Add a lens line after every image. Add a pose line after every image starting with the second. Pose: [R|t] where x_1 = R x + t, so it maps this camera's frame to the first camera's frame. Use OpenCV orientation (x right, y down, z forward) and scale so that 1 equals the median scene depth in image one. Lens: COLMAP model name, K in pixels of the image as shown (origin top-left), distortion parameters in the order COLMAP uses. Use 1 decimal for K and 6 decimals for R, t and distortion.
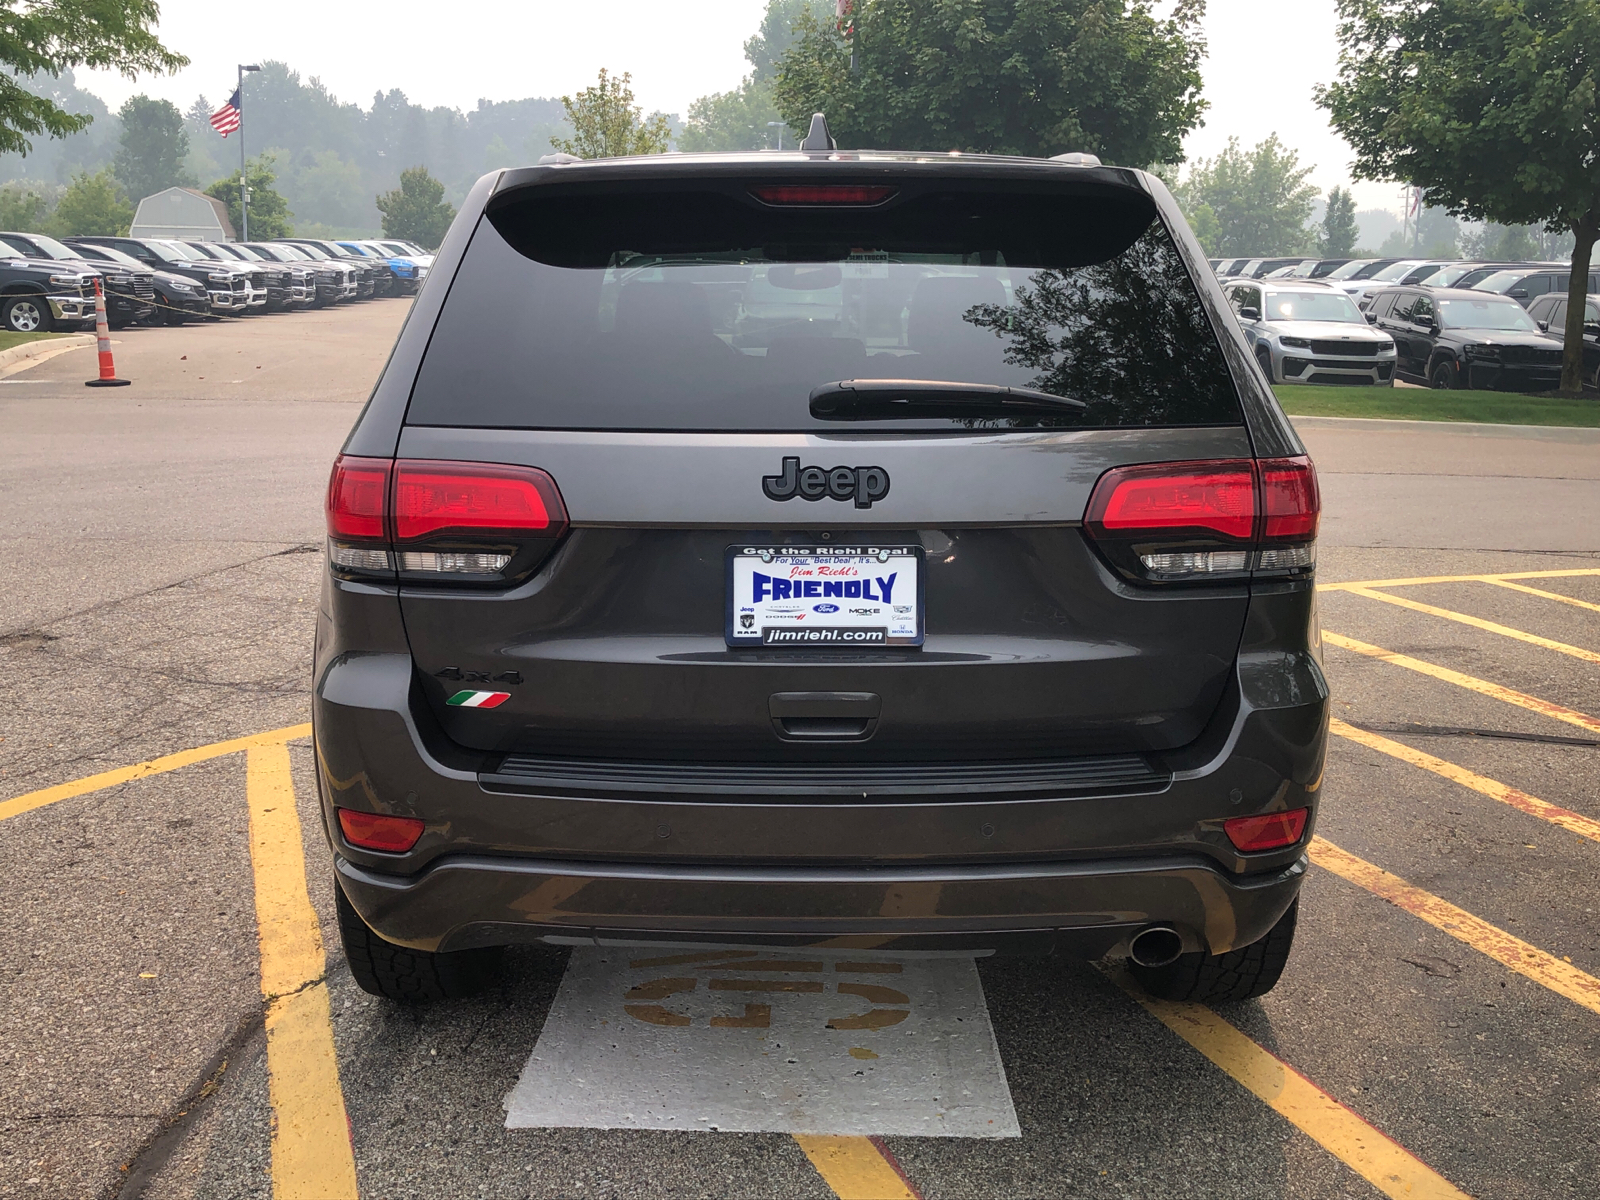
lens RADIAL K [[1685.3, 0, 787.9], [0, 1685.3, 599.3], [0, 0, 1]] dist [0.011714, 0.000000]
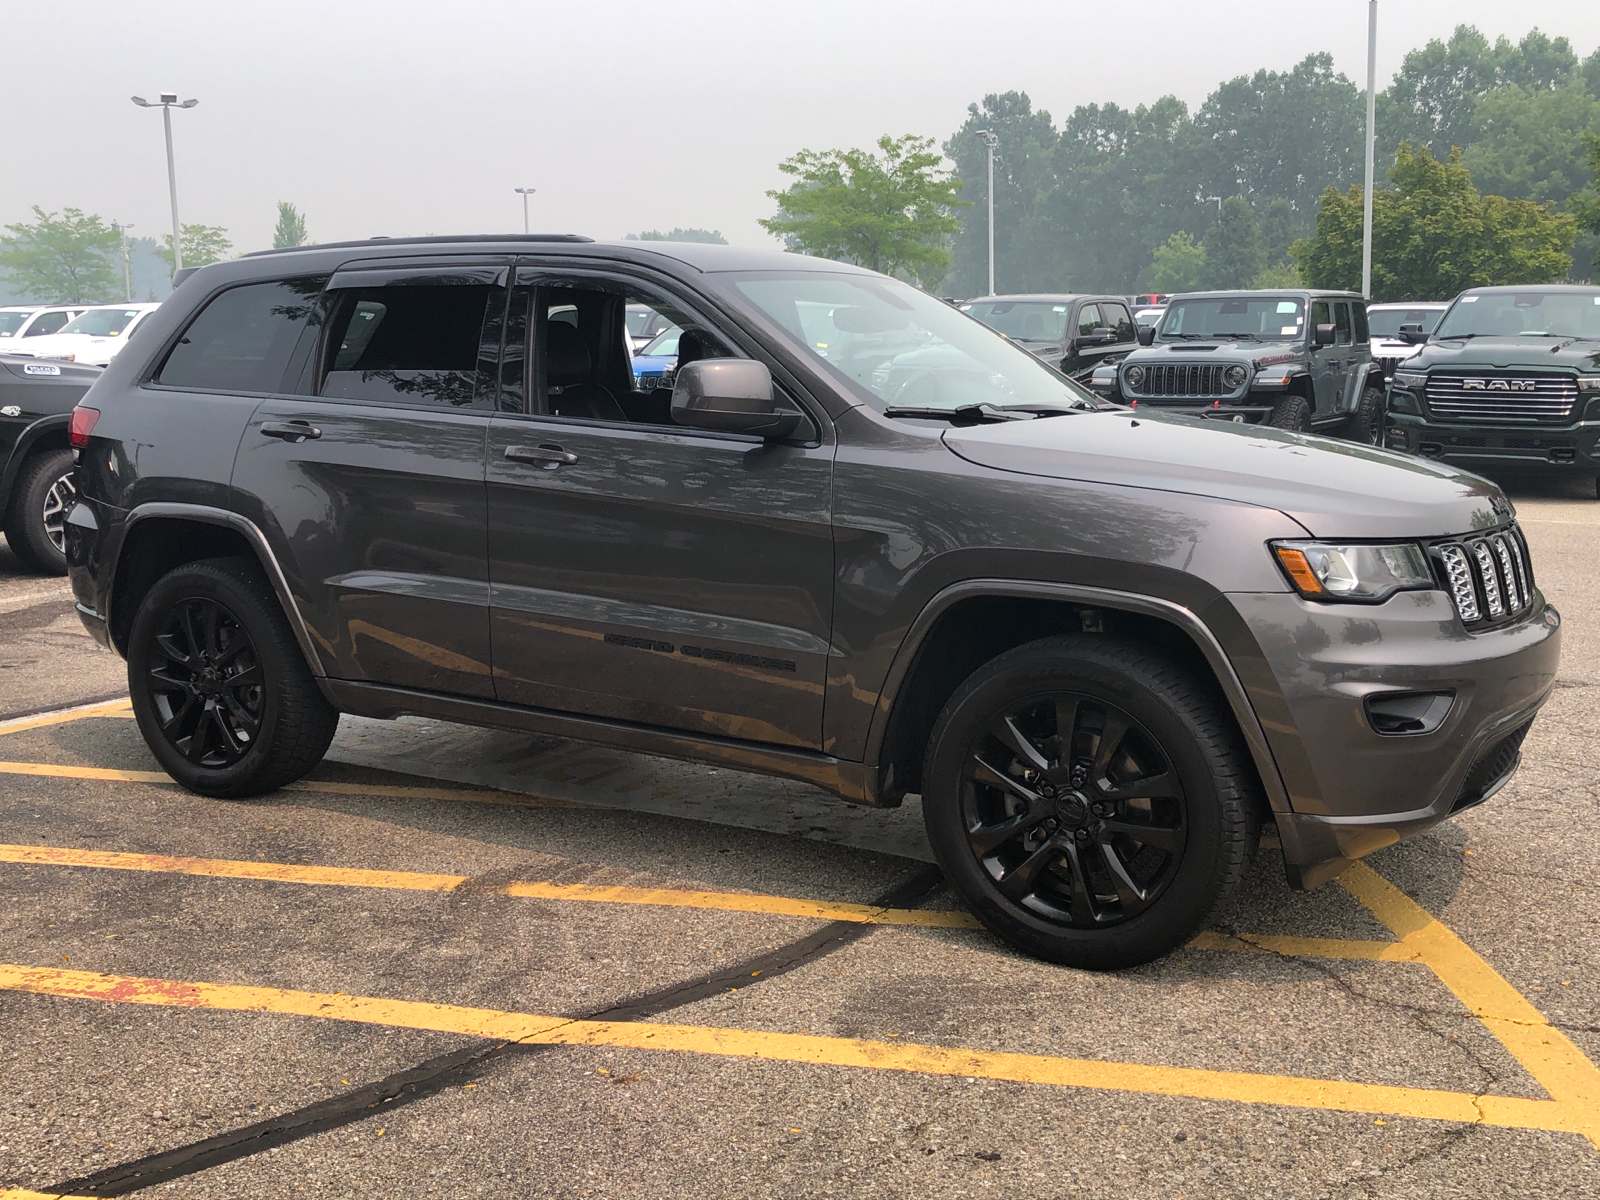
lens RADIAL K [[1685.3, 0, 790.8], [0, 1685.3, 612.0], [0, 0, 1]] dist [0.011714, 0.000000]
pose [[-0.519951, 0.127131, -0.844682, 0.960484], [-0.161533, 0.956386, 0.243376, -0.288676], [0.838783, 0.262988, -0.476739, 1.637029]]
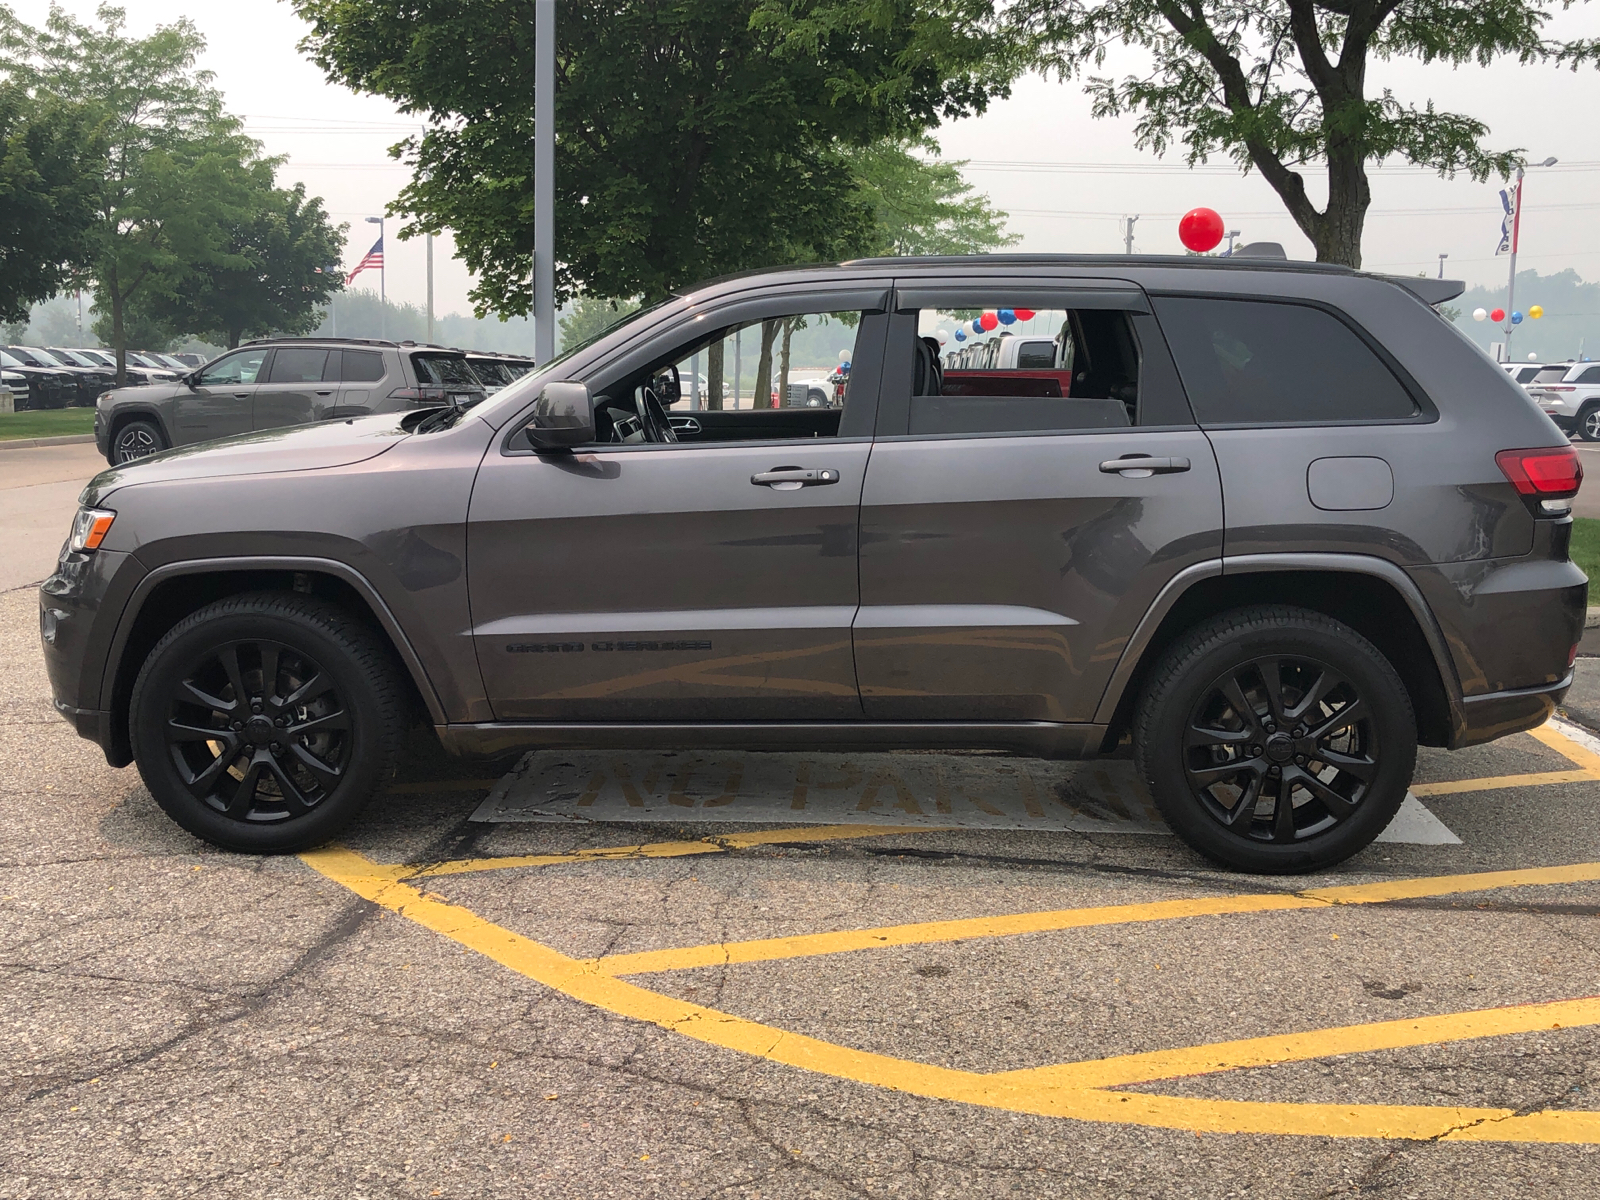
lens RADIAL K [[1685.3, 0, 795.1], [0, 1685.3, 589.1], [0, 0, 1]] dist [0.011714, 0.000000]
pose [[0.042397, -0.161220, 0.986007, -1.185533], [0.181609, 0.971697, 0.151071, -0.202704], [-0.982457, 0.172663, 0.070476, 0.971201]]
